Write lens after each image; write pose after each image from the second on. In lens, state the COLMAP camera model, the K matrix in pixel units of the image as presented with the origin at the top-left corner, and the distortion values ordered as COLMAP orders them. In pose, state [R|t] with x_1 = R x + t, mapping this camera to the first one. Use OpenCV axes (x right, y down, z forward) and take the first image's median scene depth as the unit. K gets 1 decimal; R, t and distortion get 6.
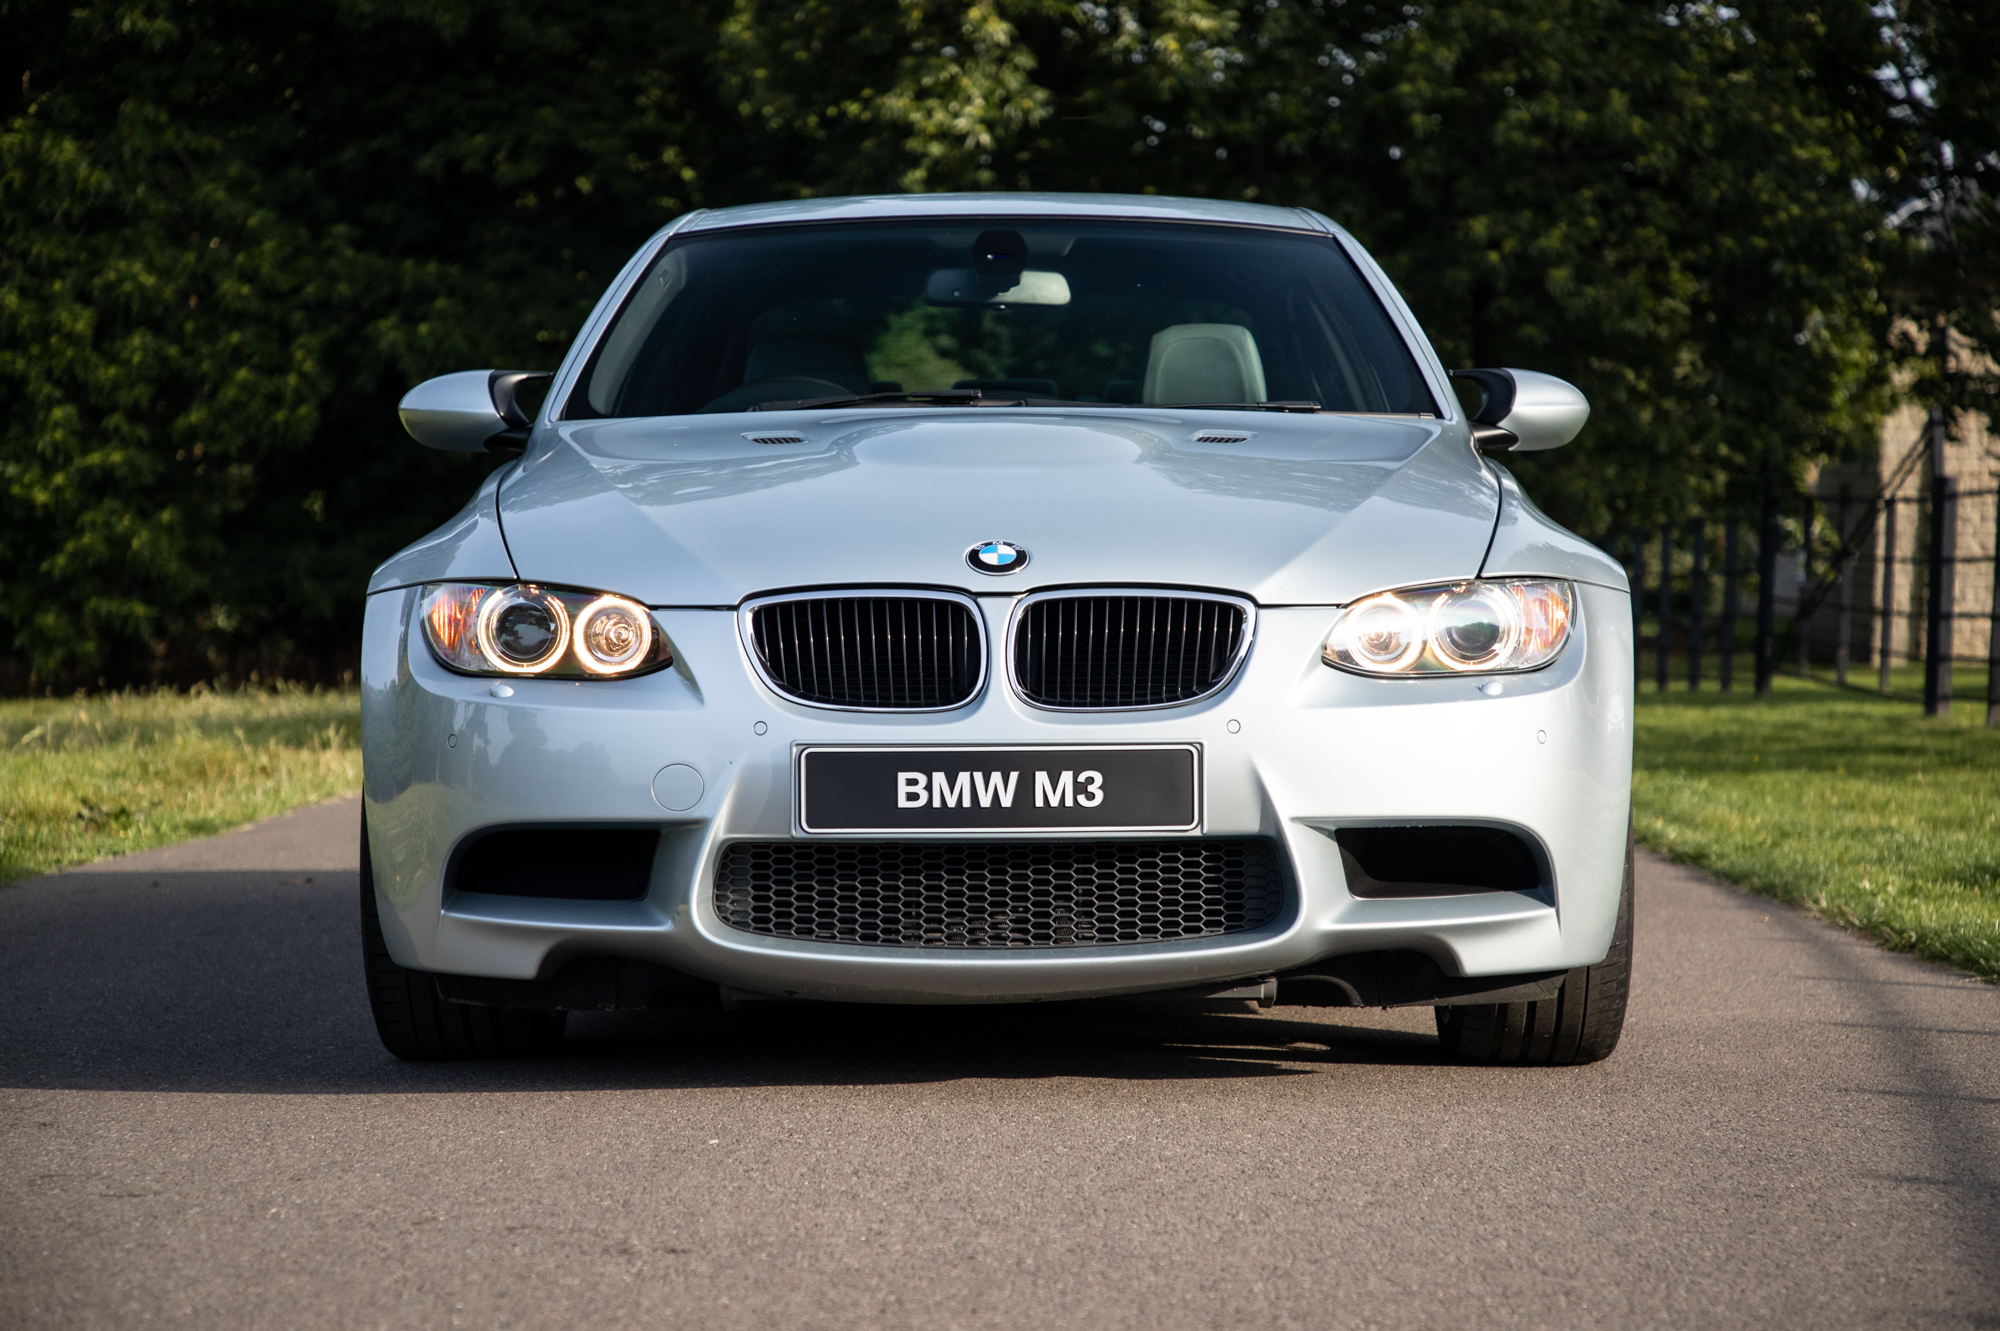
lens RADIAL K [[4368.9, 0, 1000.0], [0, 4368.9, 665.5], [0, 0, 1]] dist [0.426466, 0.184262]
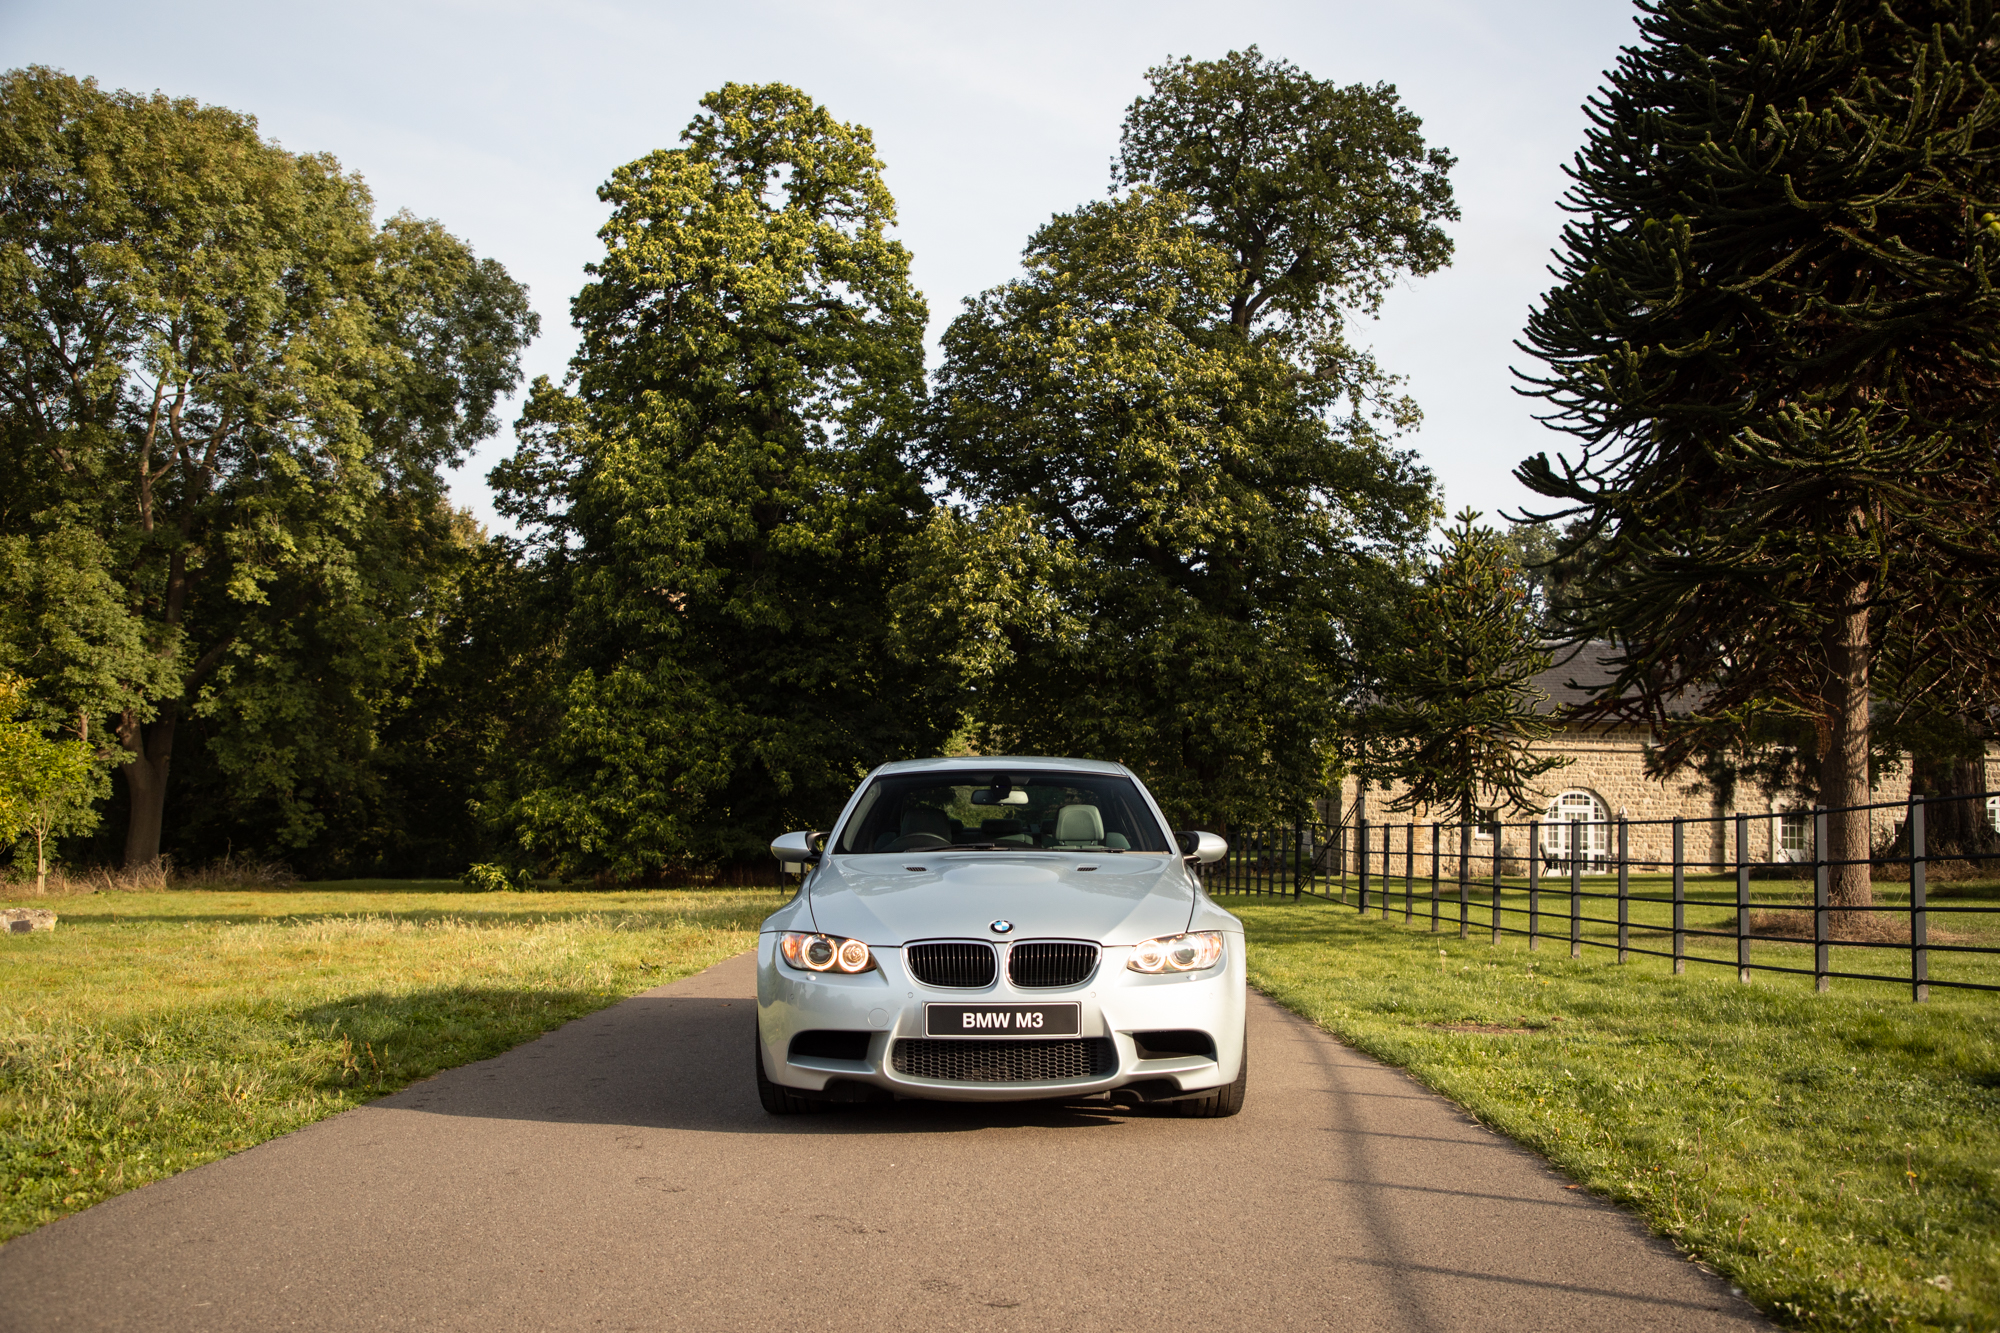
lens RADIAL K [[1745.5, 0, 982.4], [0, 1745.5, 664.2], [0, 0, 1]] dist [0.012471, 0.009914]
pose [[0.999971, 0.001462, -0.007464, -0.004389], [-0.002285, 0.993769, -0.111434, -0.061949], [0.007254, 0.111447, 0.993744, -0.046925]]
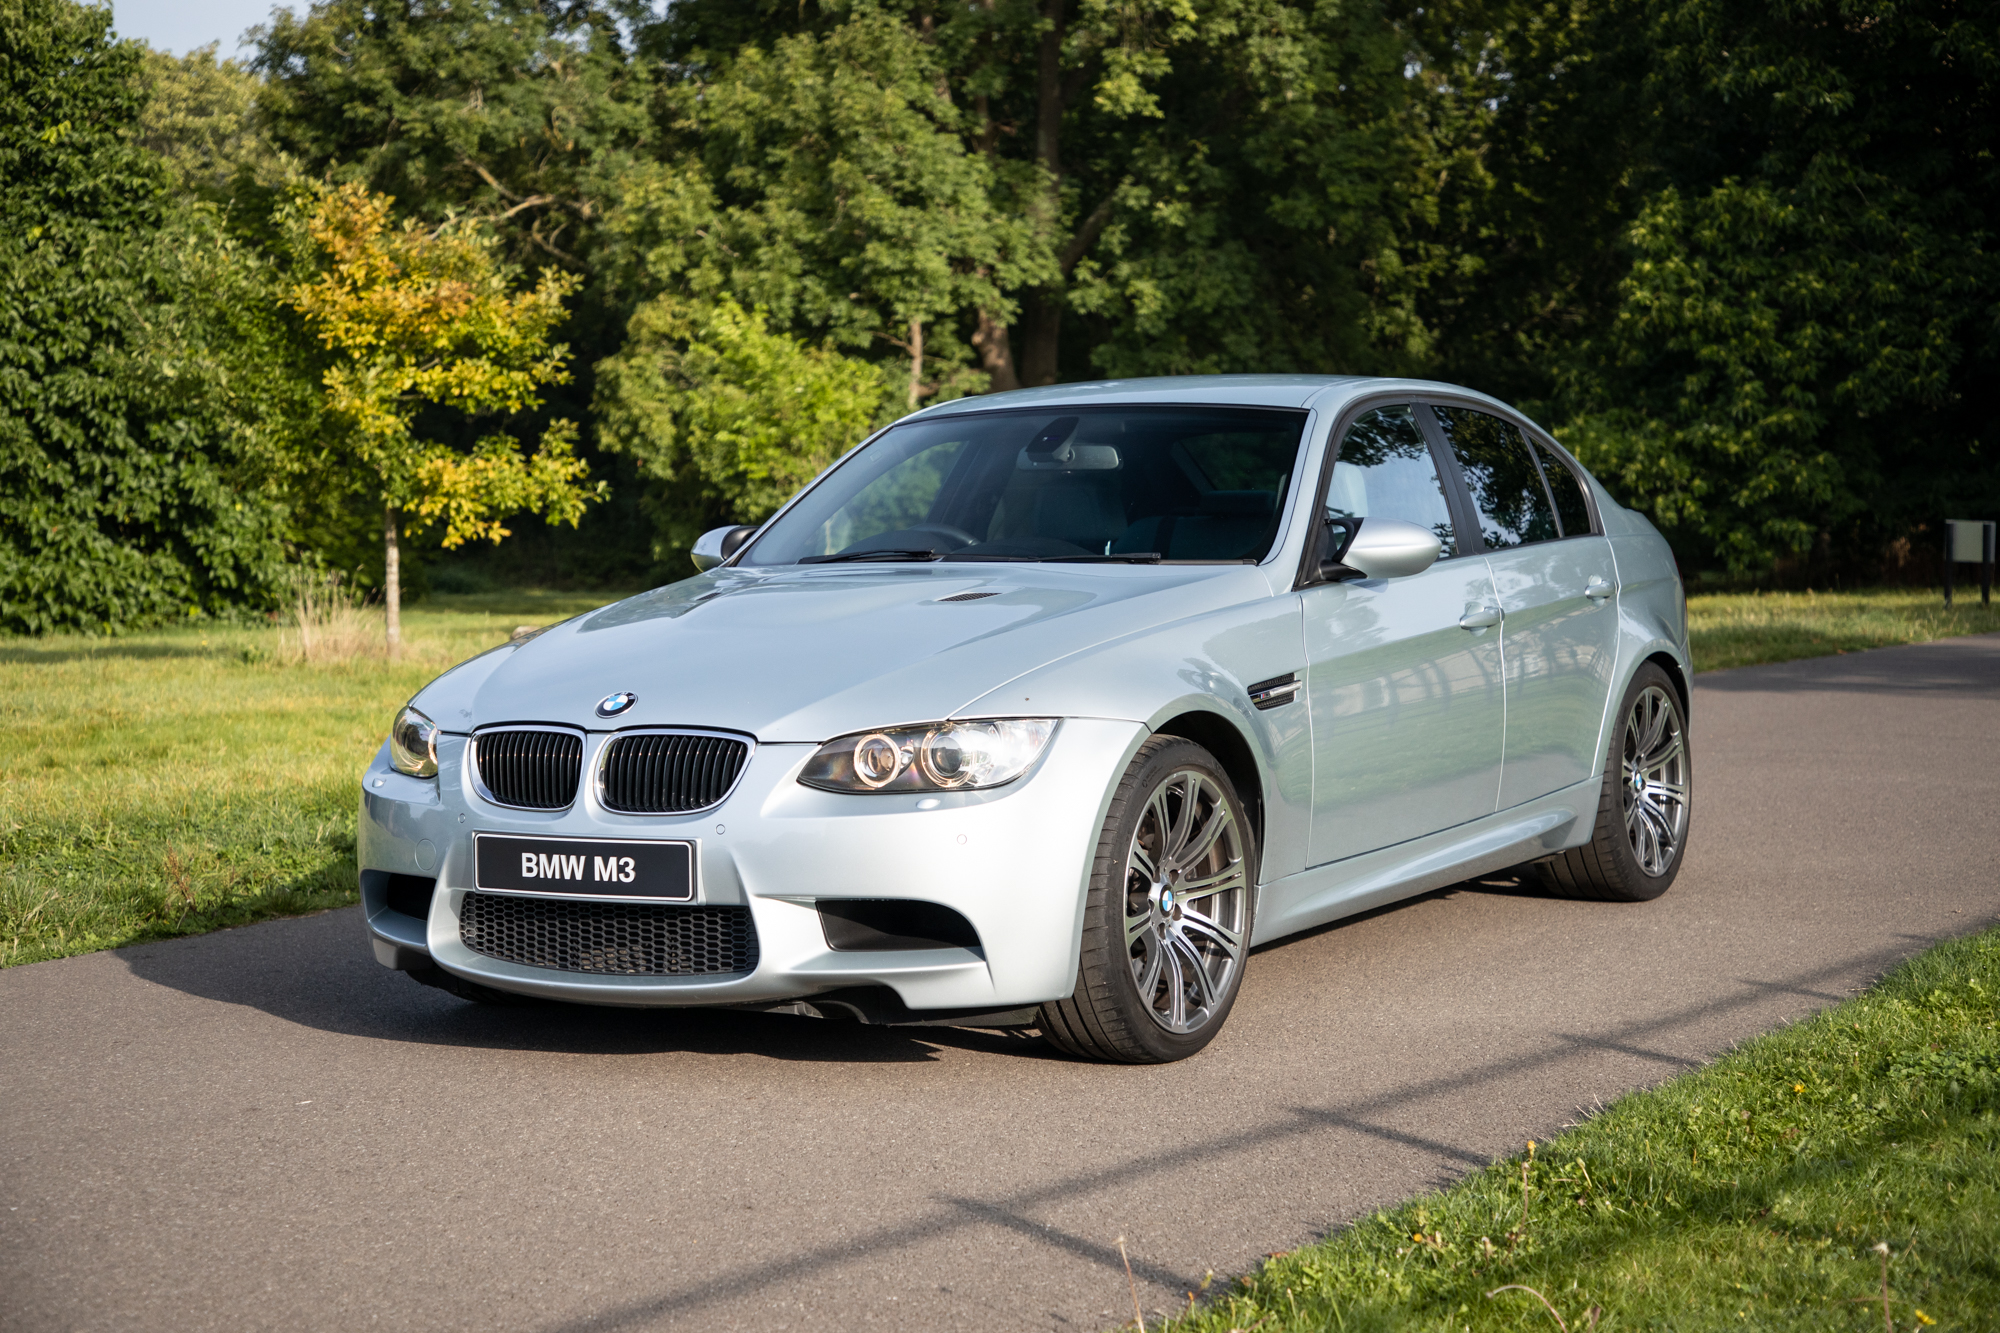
lens RADIAL K [[3124.8, 0, 1000.0], [0, 3124.8, 666.5], [0, 0, 1]] dist [0.275821, -0.013286]
pose [[0.856854, 0.014796, -0.515346, 0.625198], [0.007694, 0.999110, 0.041477, -0.076824], [0.515501, -0.039504, 0.855978, 0.164216]]
